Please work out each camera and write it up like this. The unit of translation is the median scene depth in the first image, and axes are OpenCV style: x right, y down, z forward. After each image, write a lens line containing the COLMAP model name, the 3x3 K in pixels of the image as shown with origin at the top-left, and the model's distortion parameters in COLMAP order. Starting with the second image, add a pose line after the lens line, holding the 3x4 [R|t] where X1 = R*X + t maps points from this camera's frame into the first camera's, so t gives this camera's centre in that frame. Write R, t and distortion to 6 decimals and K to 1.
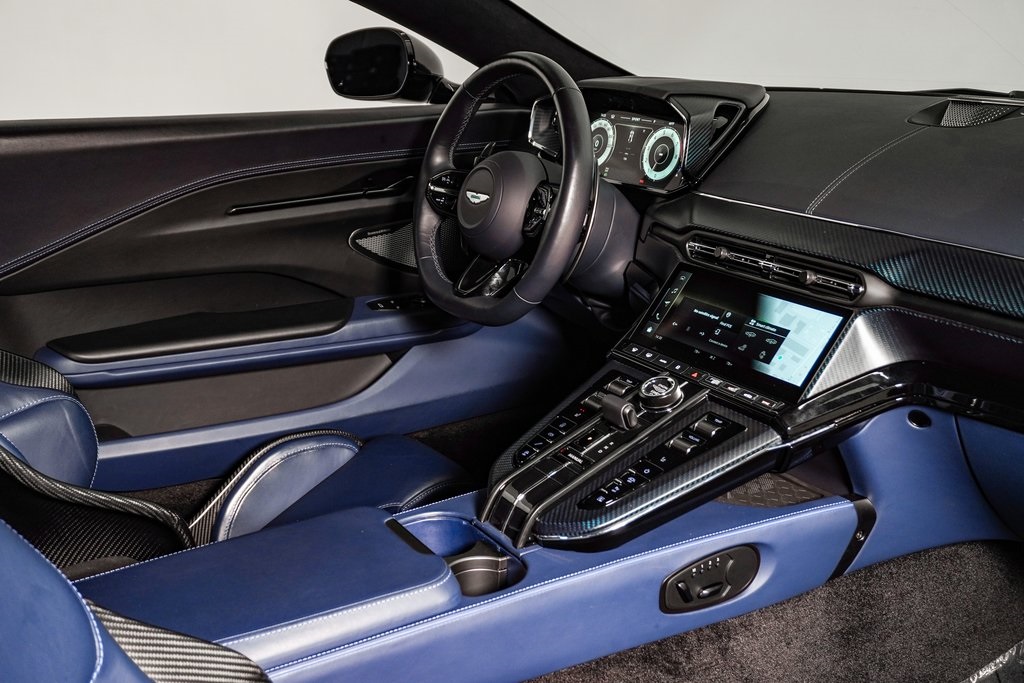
lens RADIAL K [[1065.3, 0, 506.4], [0, 1065.3, 337.4], [0, 0, 1]] dist [-0.023866, 0.000000]
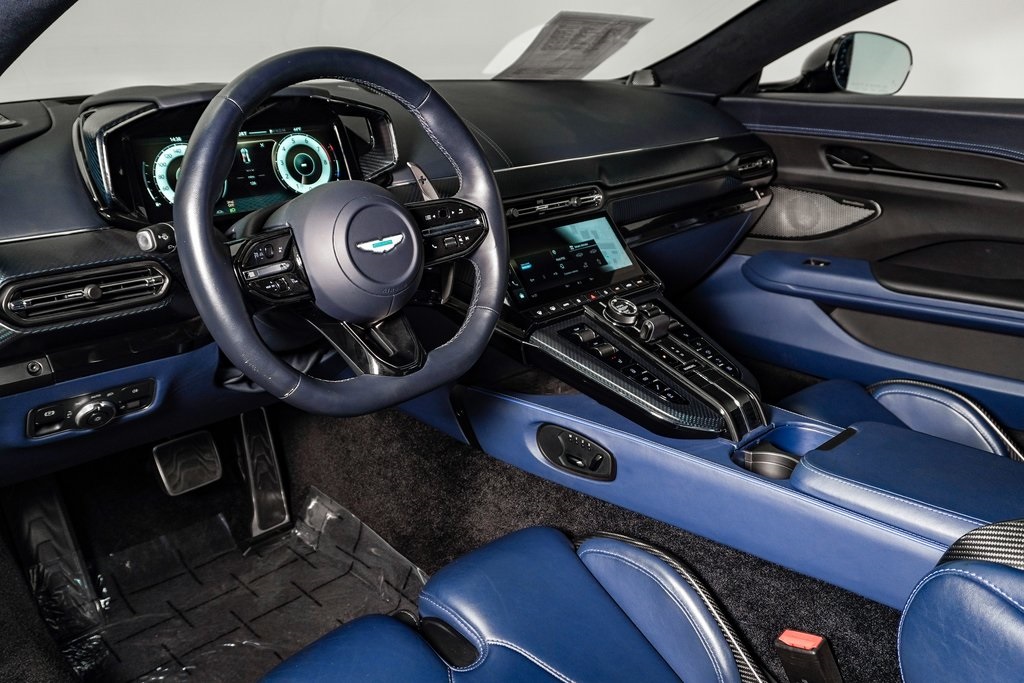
lens RADIAL K [[847.5, 0, 510.4], [0, 847.5, 334.9], [0, 0, 1]] dist [0.048406, -0.013820]
pose [[-0.203301, -0.317892, 0.926074, -0.719315], [0.295958, 0.881631, 0.367608, -0.311002], [-0.933315, 0.348814, -0.085154, 1.147247]]
